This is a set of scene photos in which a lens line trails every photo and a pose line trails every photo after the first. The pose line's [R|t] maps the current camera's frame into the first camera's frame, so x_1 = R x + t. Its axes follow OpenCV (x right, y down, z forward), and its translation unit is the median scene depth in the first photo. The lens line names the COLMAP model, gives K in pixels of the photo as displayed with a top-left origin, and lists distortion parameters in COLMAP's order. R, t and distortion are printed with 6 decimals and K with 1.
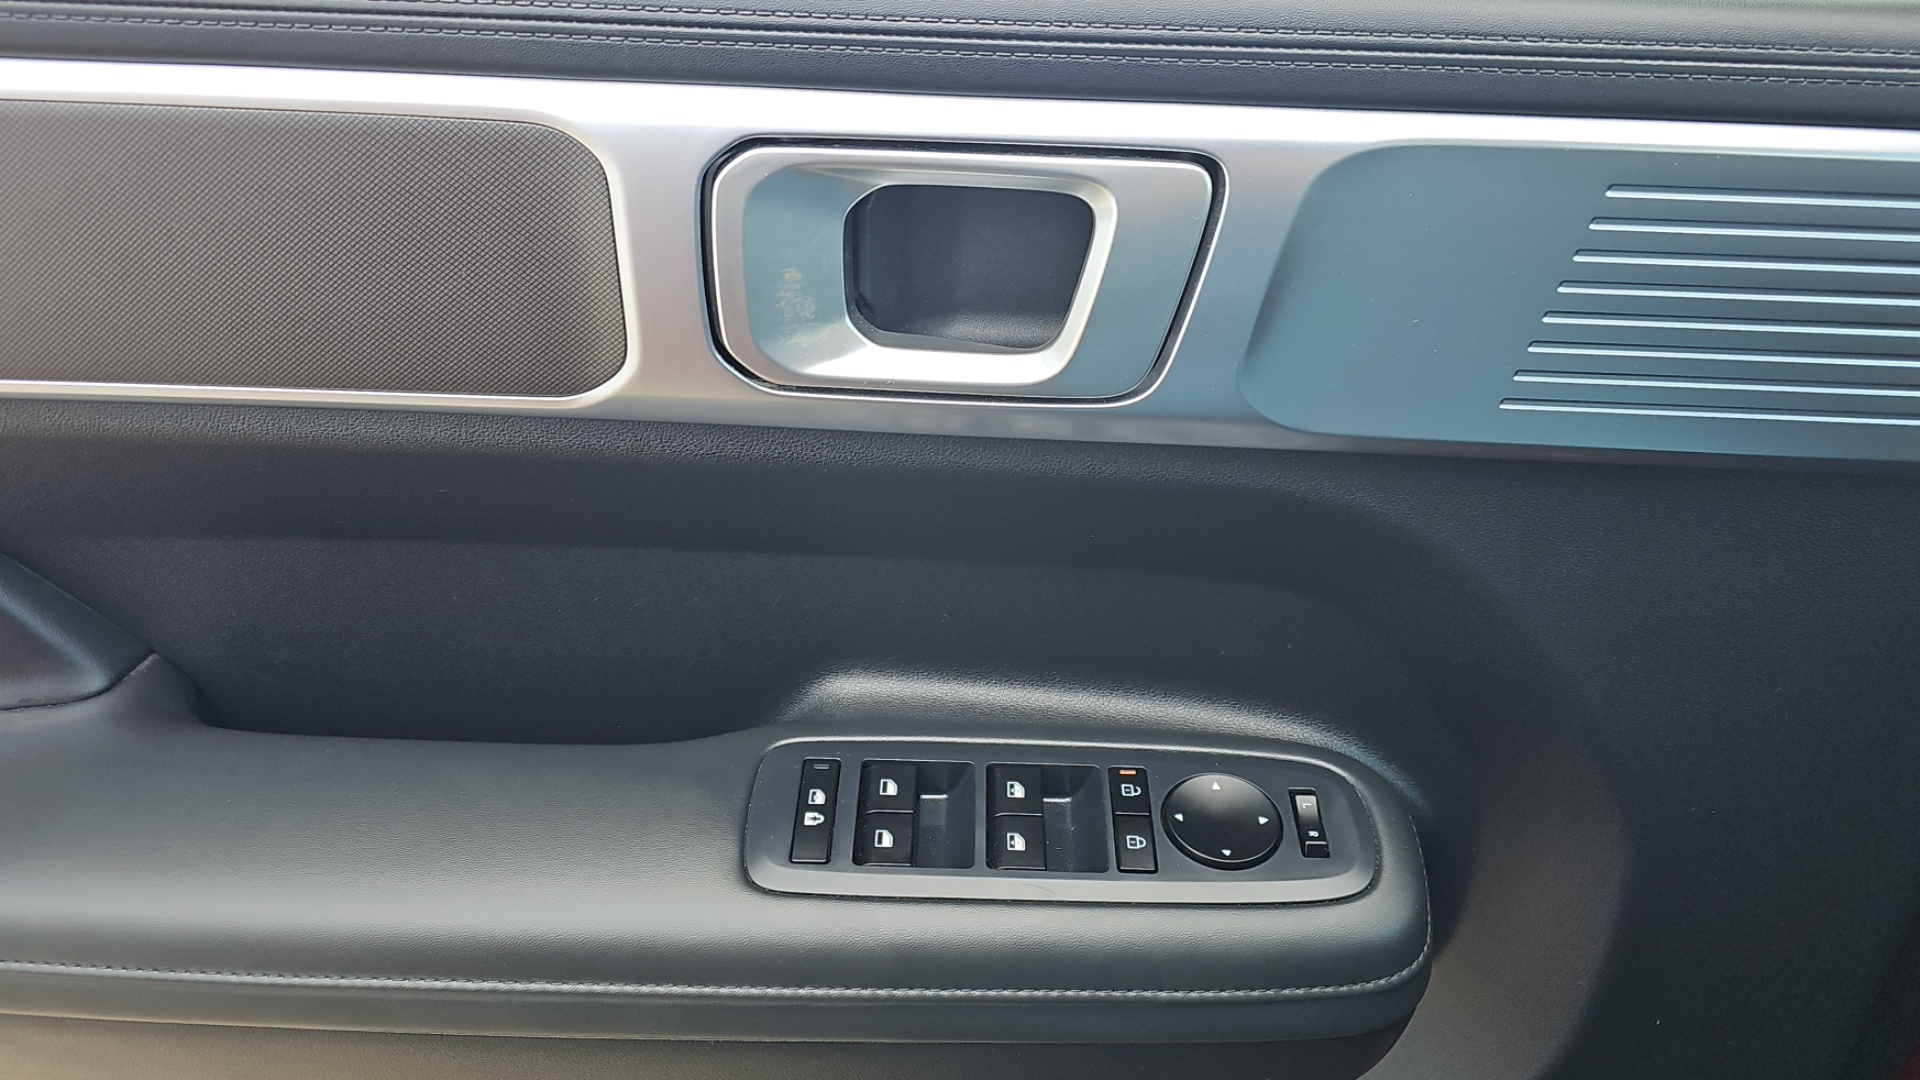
lens RADIAL K [[1364.0, 0, 963.2], [0, 1364.0, 521.6], [0, 0, 1]] dist [0.069204, -0.052747]
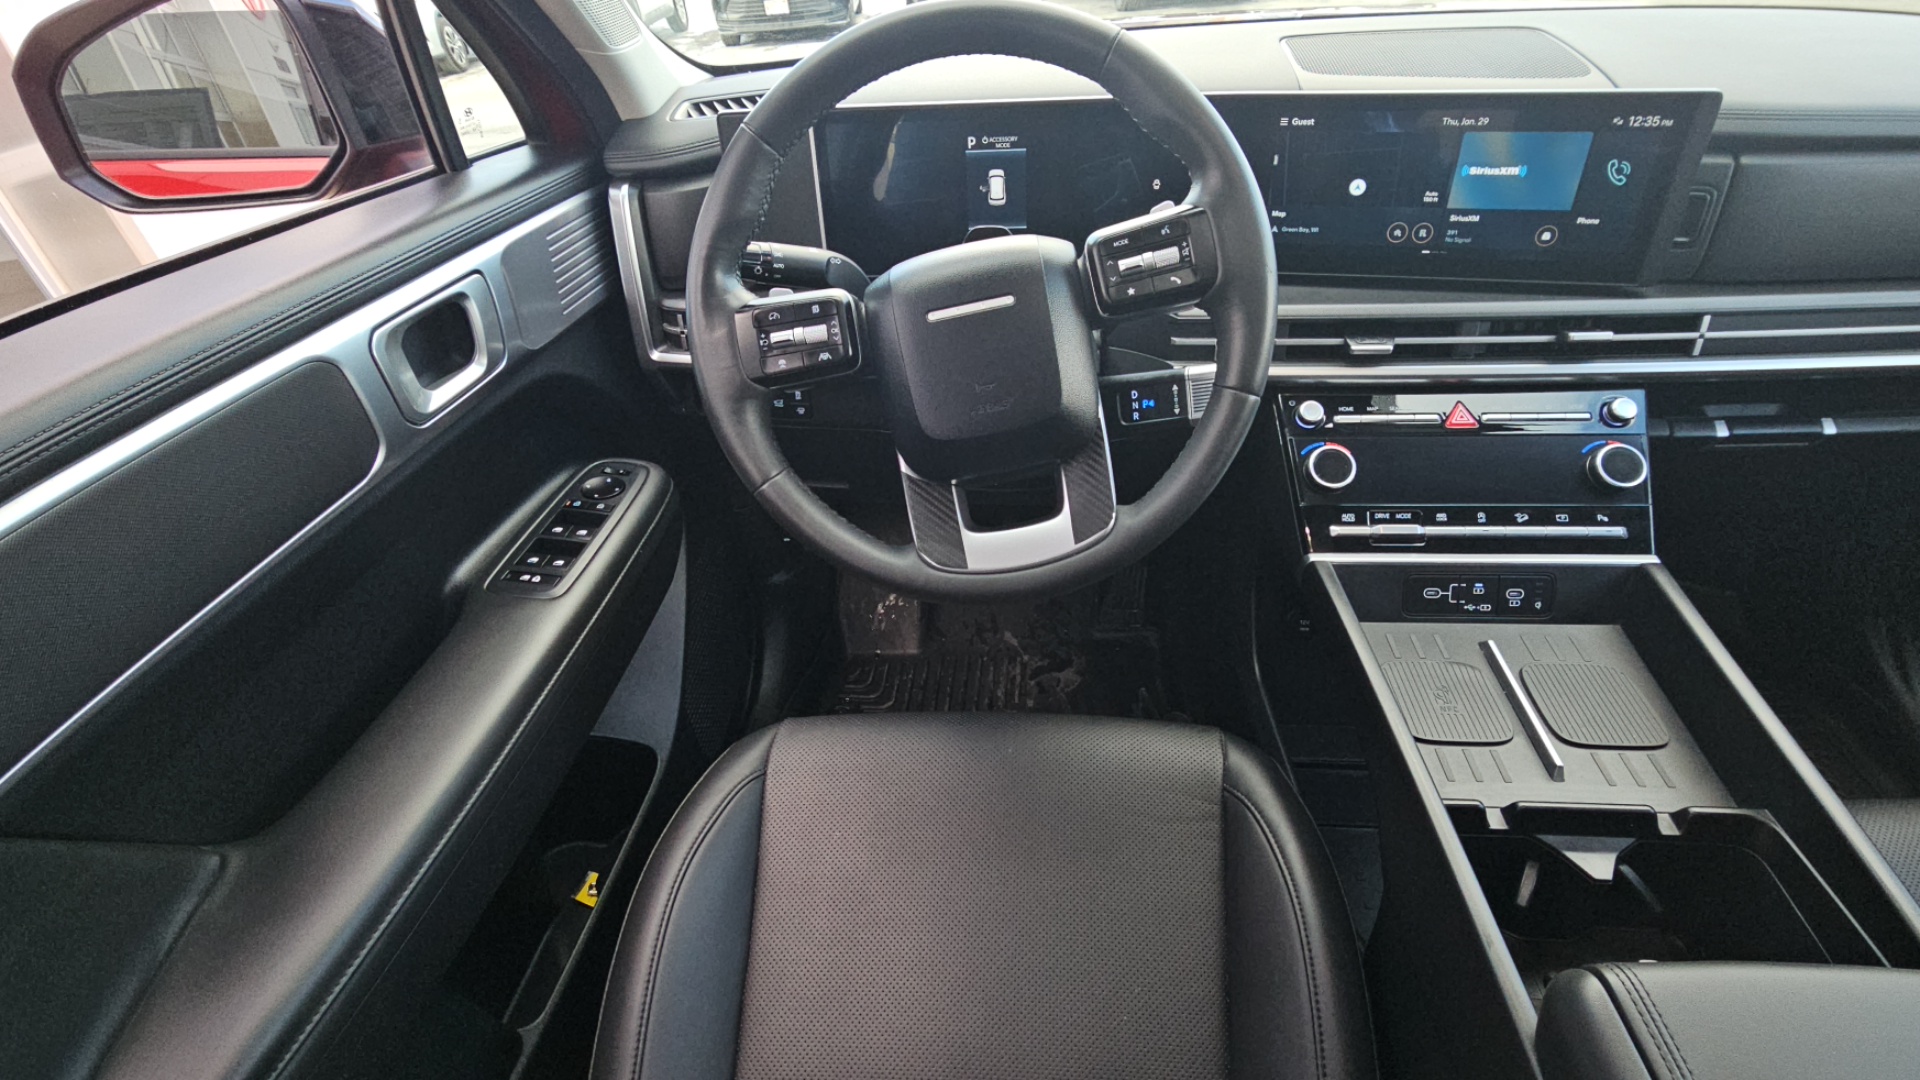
lens RADIAL K [[853.0, 0, 979.0], [0, 853.0, 547.6], [0, 0, 1]] dist [0.005143, -0.003347]
pose [[0.057272, -0.609457, 0.790748, -1.416295], [0.559182, 0.675734, 0.480312, -0.128407], [-0.827065, 0.414663, 0.379498, -0.294017]]
